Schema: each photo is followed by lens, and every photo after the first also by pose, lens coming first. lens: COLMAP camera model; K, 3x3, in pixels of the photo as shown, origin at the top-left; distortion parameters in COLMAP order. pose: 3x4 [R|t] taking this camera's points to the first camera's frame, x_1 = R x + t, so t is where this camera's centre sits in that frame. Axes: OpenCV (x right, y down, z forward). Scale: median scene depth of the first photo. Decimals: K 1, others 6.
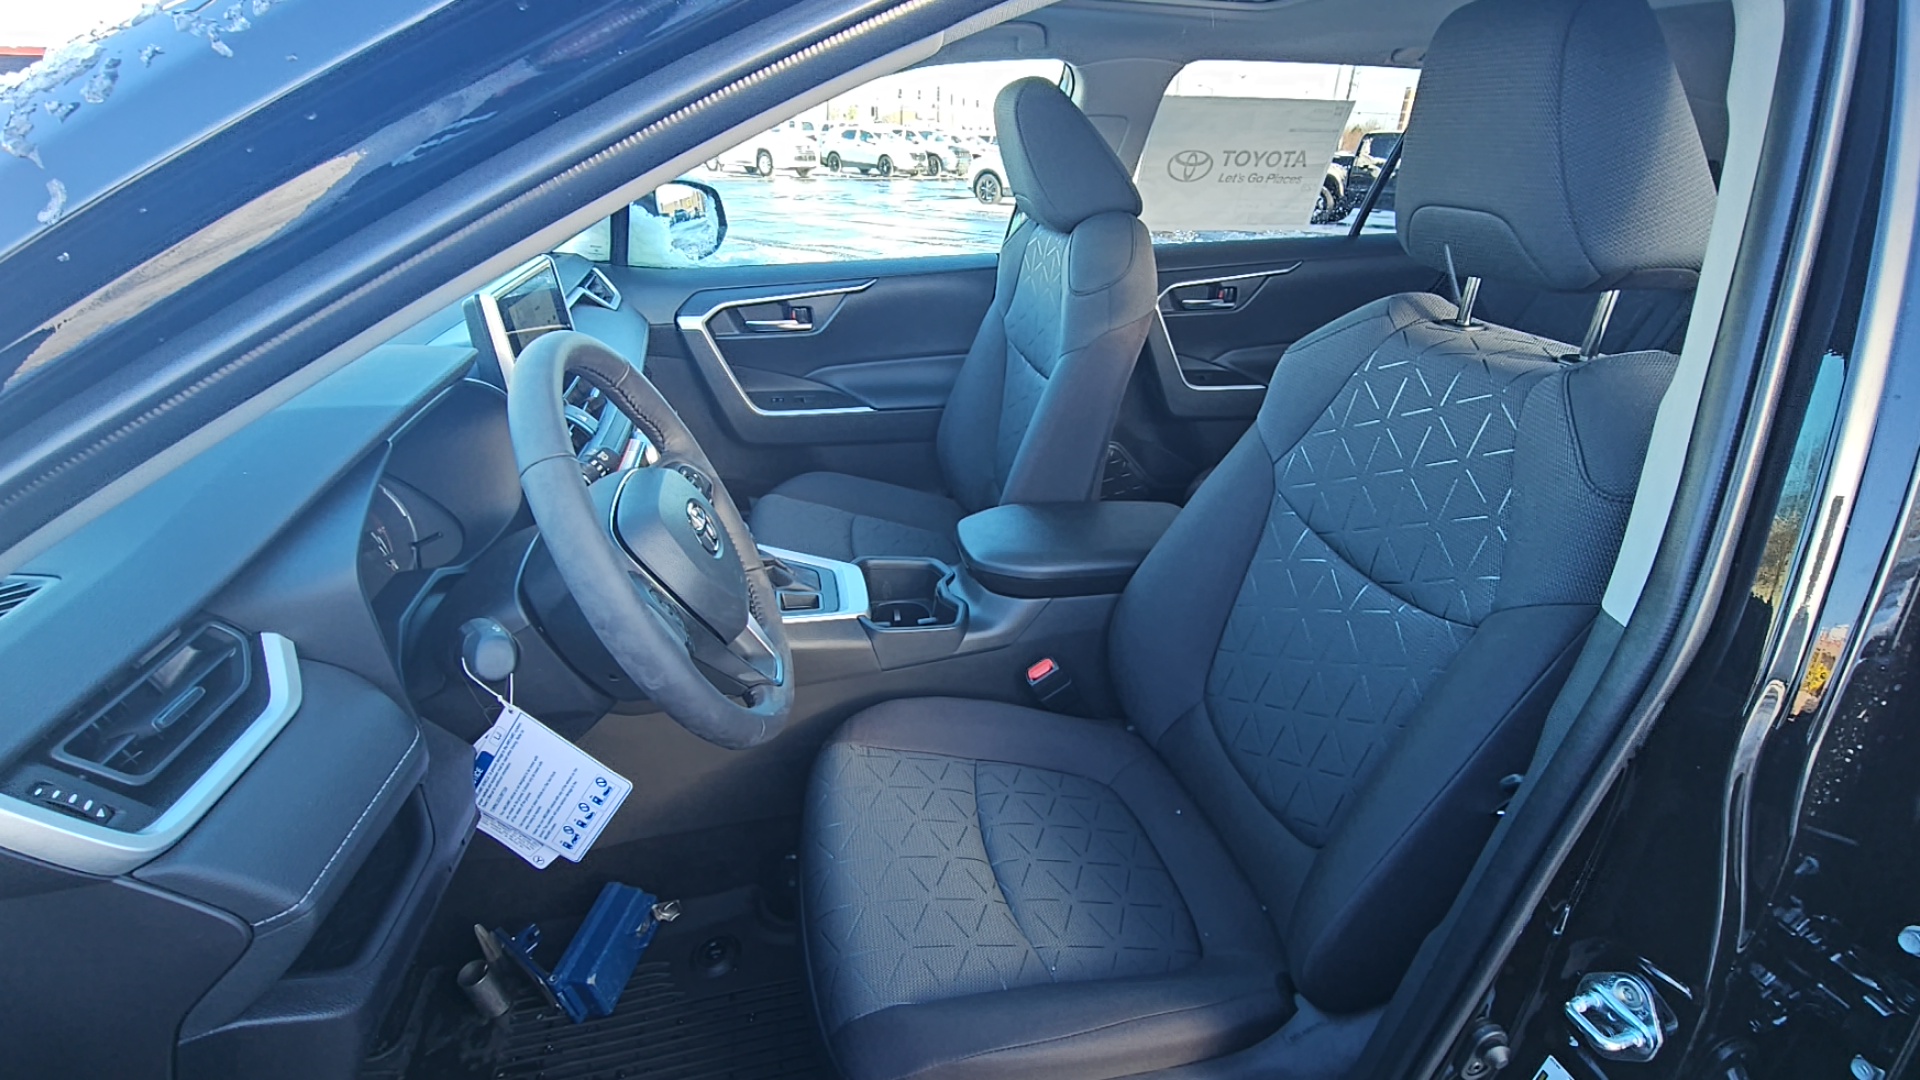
lens RADIAL K [[854.7, 0, 984.7], [0, 854.7, 537.2], [0, 0, 1]] dist [0.007233, -0.007907]
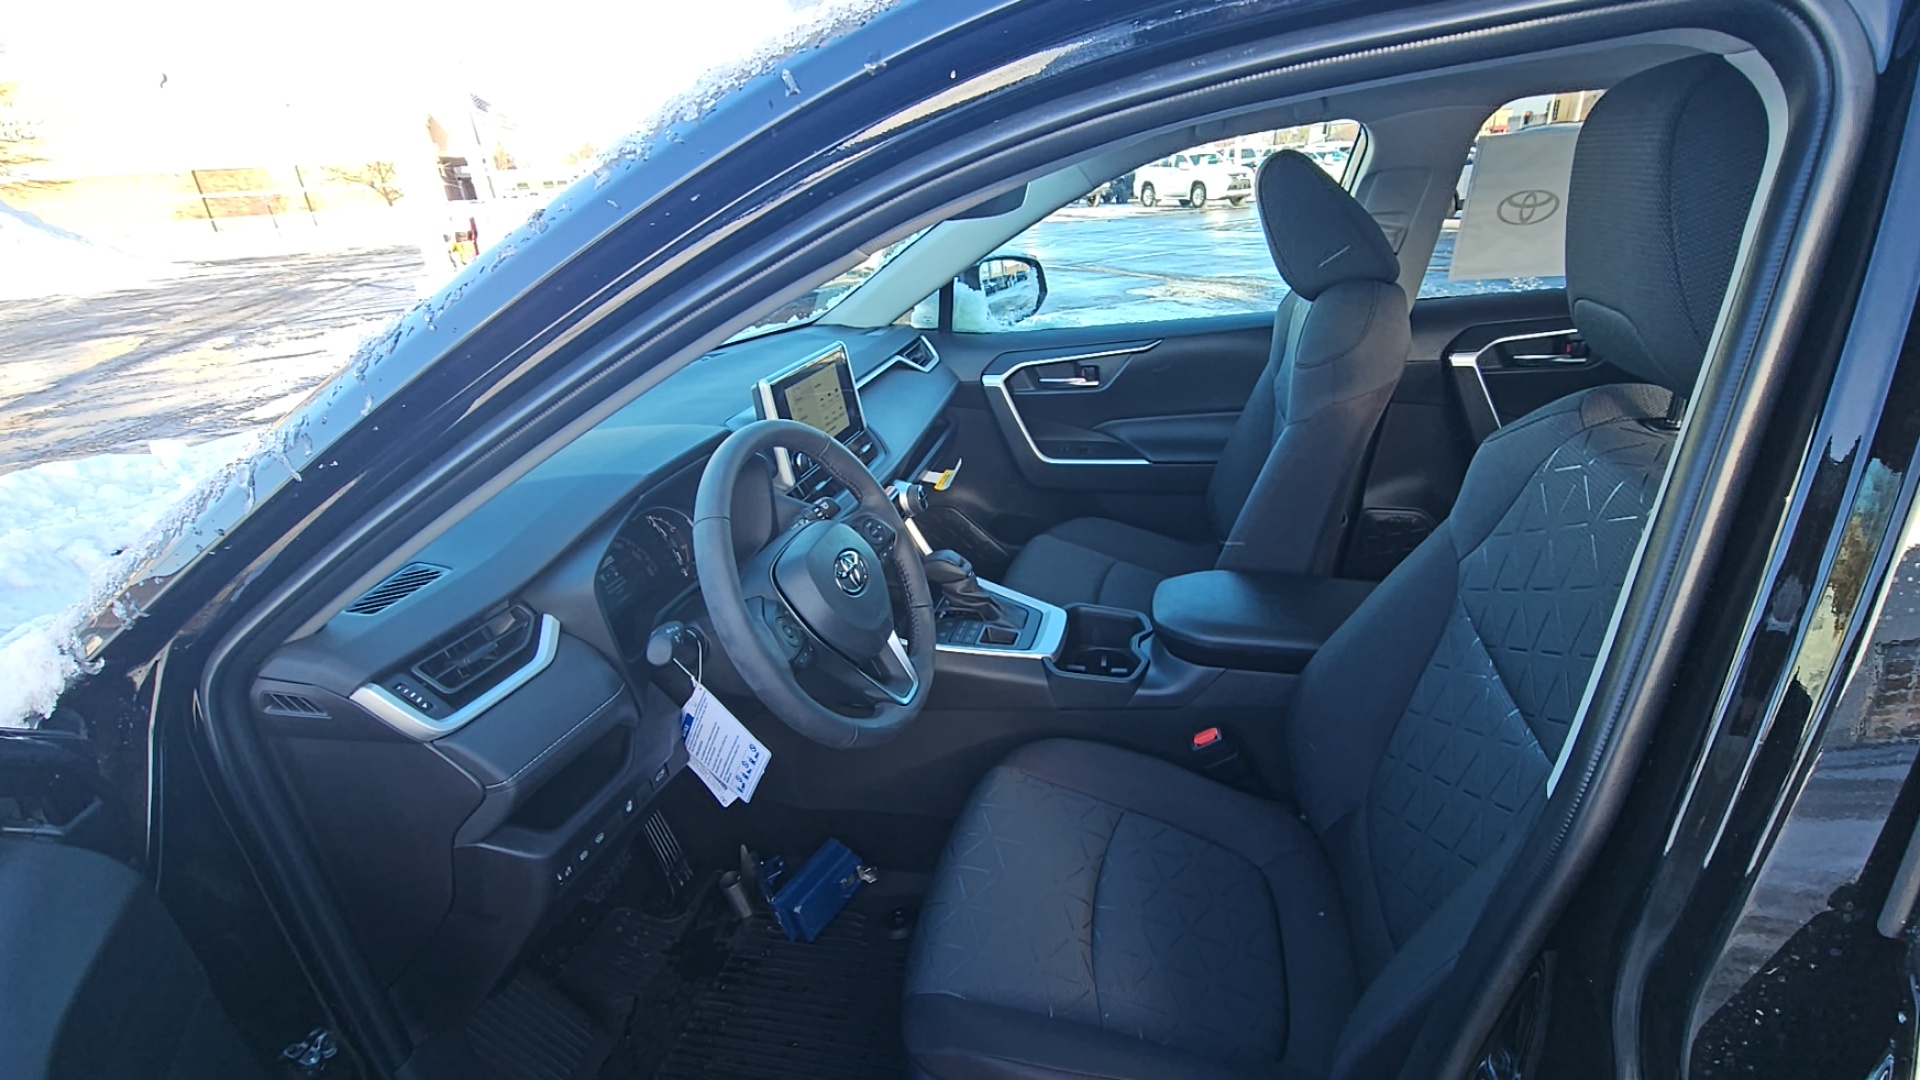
lens RADIAL K [[854.7, 0, 984.7], [0, 854.7, 537.2], [0, 0, 1]] dist [0.007233, -0.007907]
pose [[0.890107, 0.091970, -0.446376, 0.256592], [-0.105219, 0.994437, -0.004925, -0.047614], [0.443440, 0.051351, 0.894832, -0.038088]]
